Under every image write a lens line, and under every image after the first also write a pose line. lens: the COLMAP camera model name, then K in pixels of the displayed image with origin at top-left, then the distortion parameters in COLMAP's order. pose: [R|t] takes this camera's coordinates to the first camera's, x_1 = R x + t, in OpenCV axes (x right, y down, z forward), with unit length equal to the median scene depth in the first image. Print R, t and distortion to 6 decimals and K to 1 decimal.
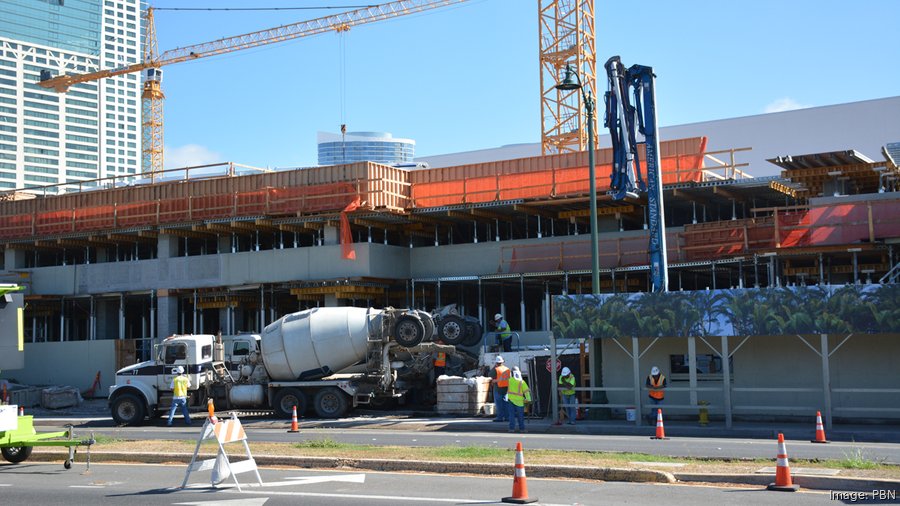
lens RADIAL K [[1134.1, 0, 450.0], [0, 1134.1, 253.0], [0, 0, 1]] dist [0.095353, 0.034002]
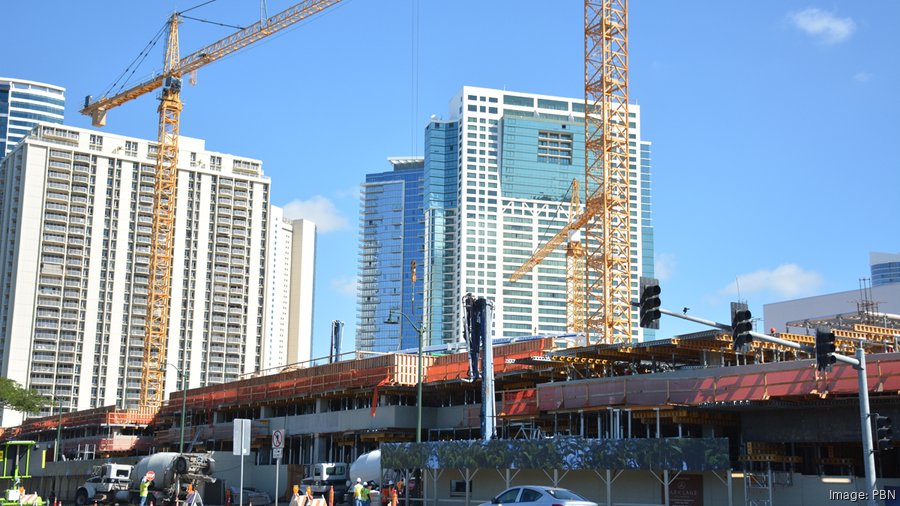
lens RADIAL K [[1134.1, 0, 450.0], [0, 1134.1, 253.0], [0, 0, 1]] dist [0.095353, 0.034002]
pose [[0.890493, -0.061284, -0.450850, 0.648508], [0.010032, 0.993291, -0.115203, -0.033022], [0.454886, 0.098065, 0.885134, -0.343958]]
